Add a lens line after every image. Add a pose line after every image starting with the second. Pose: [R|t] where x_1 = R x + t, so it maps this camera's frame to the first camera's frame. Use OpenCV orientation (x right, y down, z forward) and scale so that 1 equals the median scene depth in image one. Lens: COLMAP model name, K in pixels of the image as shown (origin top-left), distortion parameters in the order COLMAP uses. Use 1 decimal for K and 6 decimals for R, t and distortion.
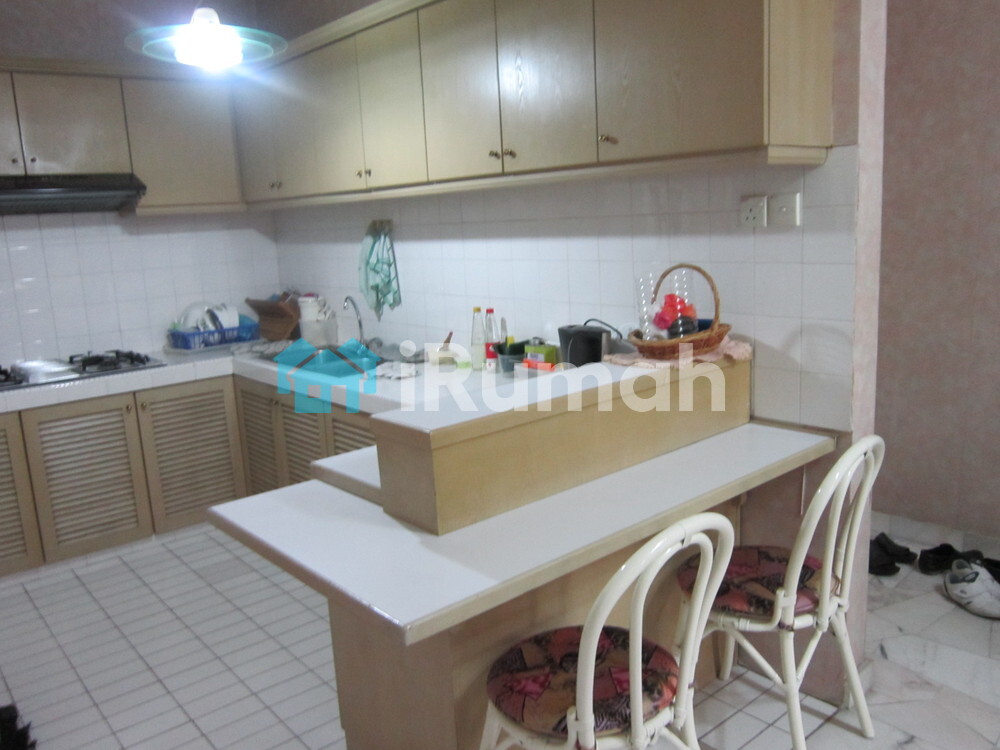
lens RADIAL K [[817.4, 0, 501.5], [0, 817.4, 379.9], [0, 0, 1]] dist [-0.058264, 0.043507]
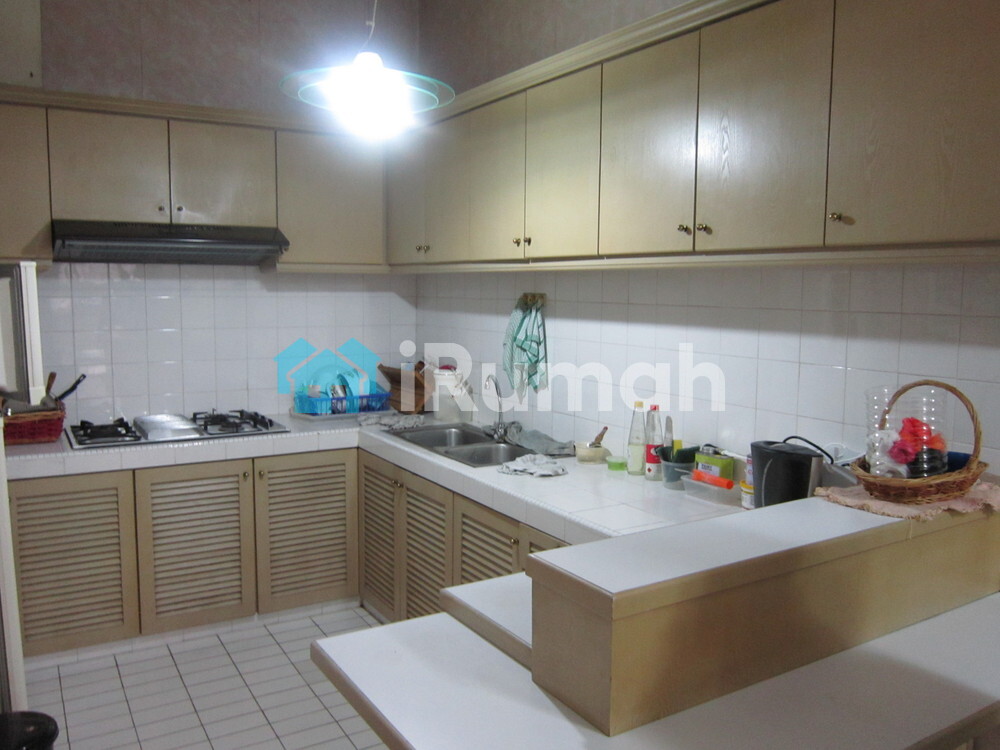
lens RADIAL K [[820.9, 0, 500.0], [0, 820.9, 375.0], [0, 0, 1]] dist [-0.056571, 0.040914]
pose [[0.985511, 0.077078, -0.151087, -0.040503], [-0.090174, 0.992559, -0.081827, -0.028775], [0.143655, 0.094265, 0.985128, 0.108312]]
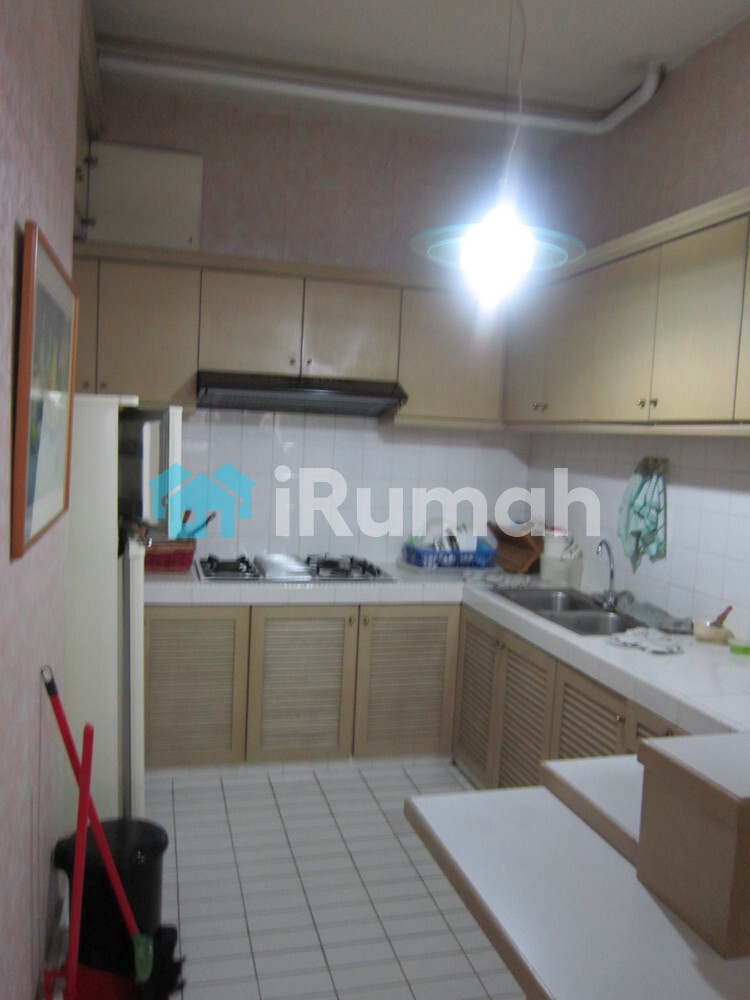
lens RADIAL K [[817.4, 0, 375.0], [0, 817.4, 500.0], [0, 0, 1]] dist [-0.058264, 0.043507]
pose [[0.898597, 0.128516, -0.419533, -0.049556], [-0.178342, 0.980579, -0.081607, -0.030563], [0.400897, 0.148151, 0.904065, 0.118218]]
